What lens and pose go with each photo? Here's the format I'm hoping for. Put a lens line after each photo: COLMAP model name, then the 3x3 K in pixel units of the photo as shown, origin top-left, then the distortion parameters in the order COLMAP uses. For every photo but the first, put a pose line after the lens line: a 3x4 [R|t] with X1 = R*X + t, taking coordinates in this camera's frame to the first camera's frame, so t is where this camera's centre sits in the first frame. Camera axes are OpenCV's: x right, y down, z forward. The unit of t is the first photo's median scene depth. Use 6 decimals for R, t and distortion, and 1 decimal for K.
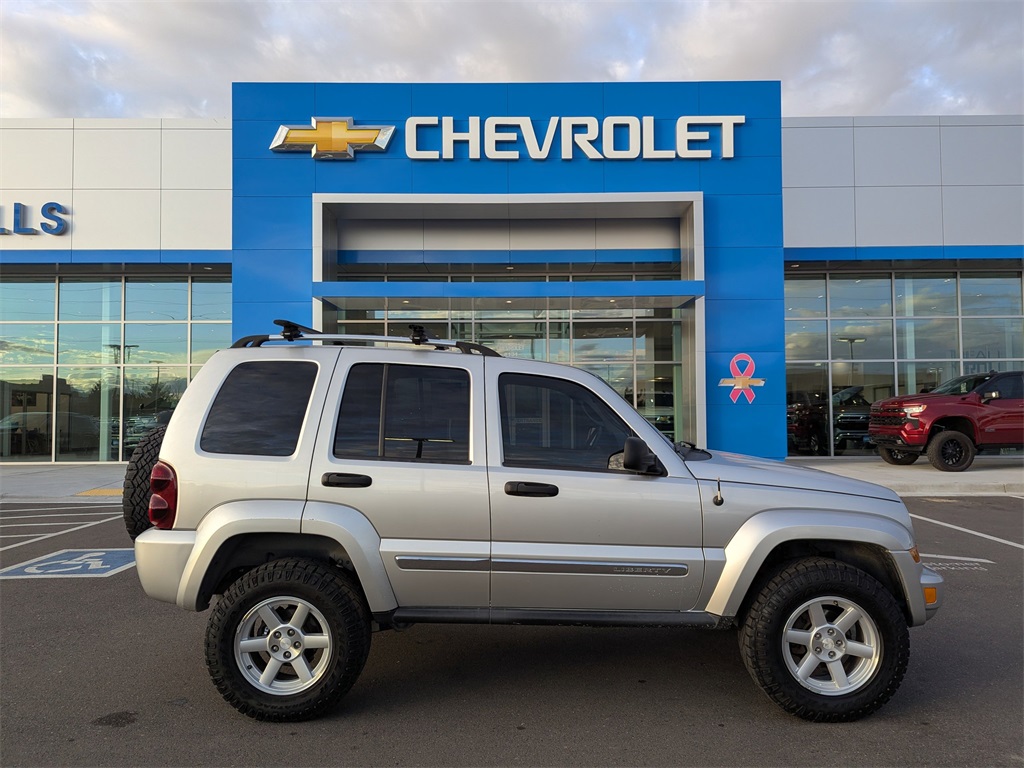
lens RADIAL K [[729.3, 0, 511.0], [0, 729.3, 382.4], [0, 0, 1]] dist [0.042311, -0.031720]
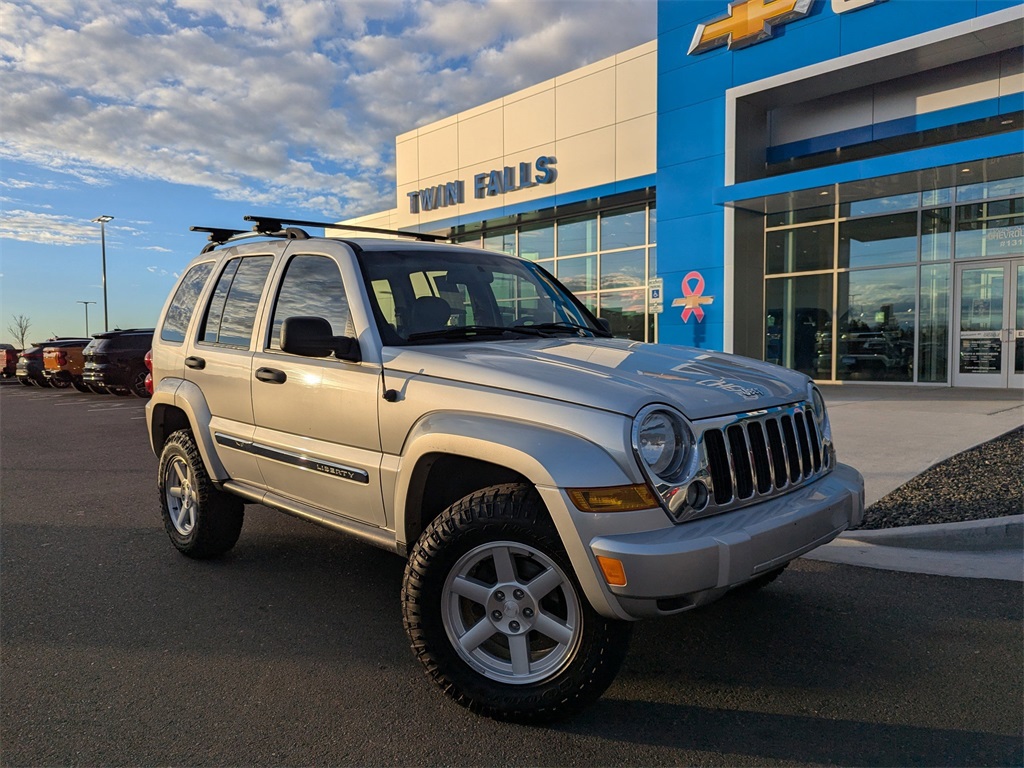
lens RADIAL K [[729.3, 0, 509.9], [0, 729.3, 384.6], [0, 0, 1]] dist [0.042311, -0.031720]
pose [[0.701867, 0.029209, -0.711709, 0.206652], [0.044402, 0.995422, 0.084641, 0.020993], [0.710923, -0.091008, 0.697357, 0.125681]]
